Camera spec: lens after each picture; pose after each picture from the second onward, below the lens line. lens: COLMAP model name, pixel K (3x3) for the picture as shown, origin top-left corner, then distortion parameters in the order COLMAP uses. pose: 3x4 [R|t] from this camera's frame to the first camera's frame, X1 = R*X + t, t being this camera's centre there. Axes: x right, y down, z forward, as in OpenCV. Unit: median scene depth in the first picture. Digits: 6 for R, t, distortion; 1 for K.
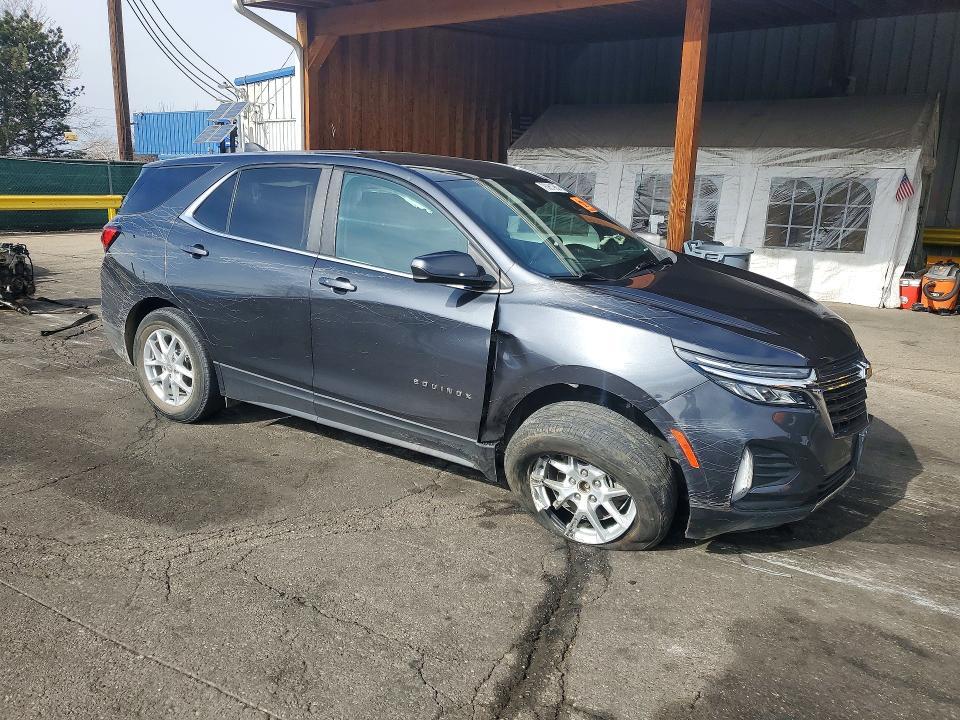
lens RADIAL K [[747.7, 0, 487.1], [0, 747.7, 368.5], [0, 0, 1]] dist [0.009357, 0.017085]
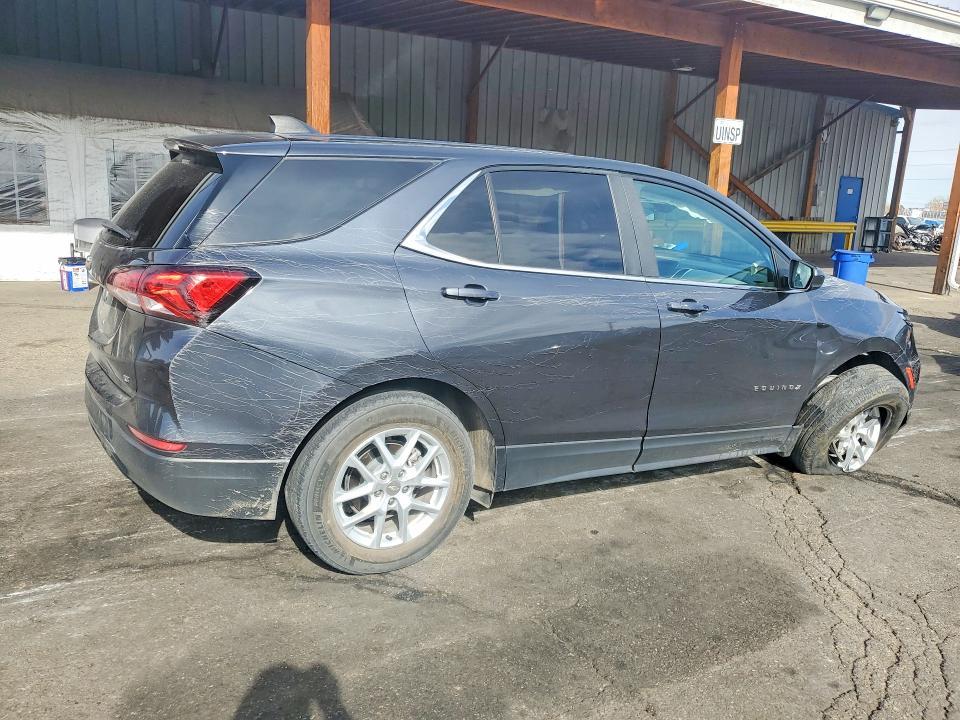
lens RADIAL K [[747.7, 0, 486.9], [0, 747.7, 352.8], [0, 0, 1]] dist [0.009357, 0.017085]
pose [[0.491048, -0.190719, 0.849999, -0.944045], [0.175686, 0.977372, 0.117803, -0.178577], [-0.853233, 0.091486, 0.513444, 0.644810]]
